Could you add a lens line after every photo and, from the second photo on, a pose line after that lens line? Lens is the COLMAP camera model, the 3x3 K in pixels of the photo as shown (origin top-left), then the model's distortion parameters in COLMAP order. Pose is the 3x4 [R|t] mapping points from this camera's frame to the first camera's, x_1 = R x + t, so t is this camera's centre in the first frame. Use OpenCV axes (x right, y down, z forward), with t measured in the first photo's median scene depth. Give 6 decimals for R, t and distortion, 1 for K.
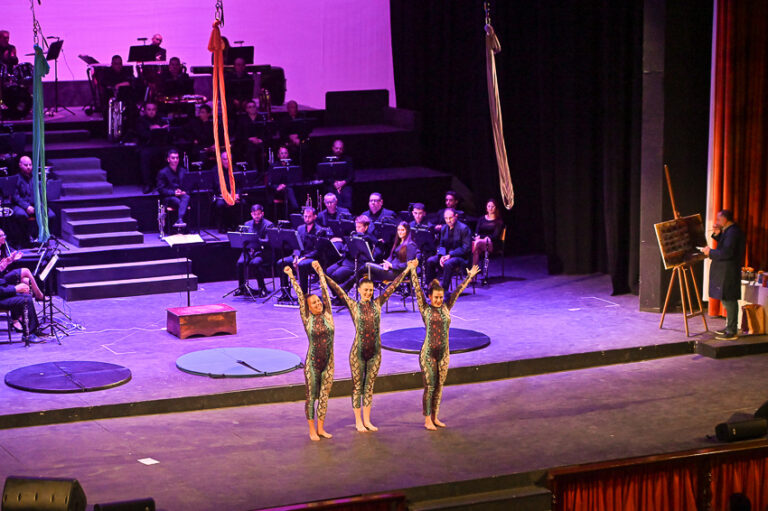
lens RADIAL K [[1982.9, 0, 384.0], [0, 1982.9, 255.5], [0, 0, 1]] dist [0.007266, 0.687880]
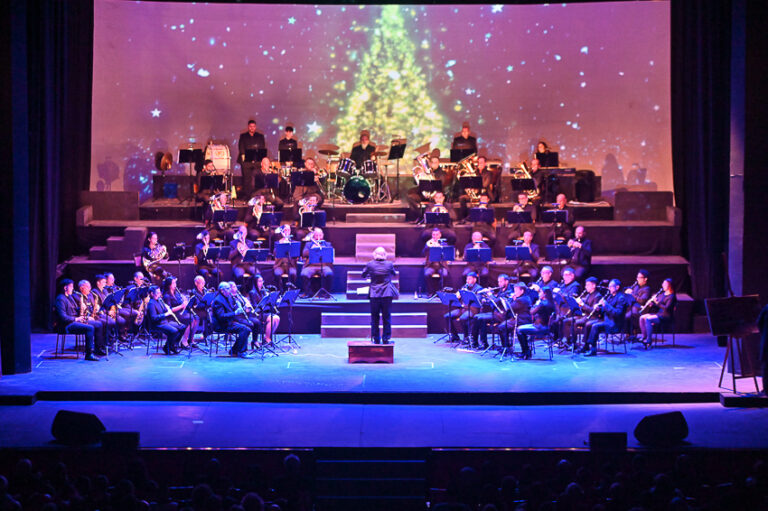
lens RADIAL K [[2156.2, 0, 384.0], [0, 2156.2, 255.5], [0, 0, 1]] dist [0.068049, 0.646738]
pose [[0.894946, 0.042633, -0.444133, 0.533136], [-0.071289, 0.996299, -0.048014, 0.035834], [0.440442, 0.074632, 0.894674, -0.282084]]
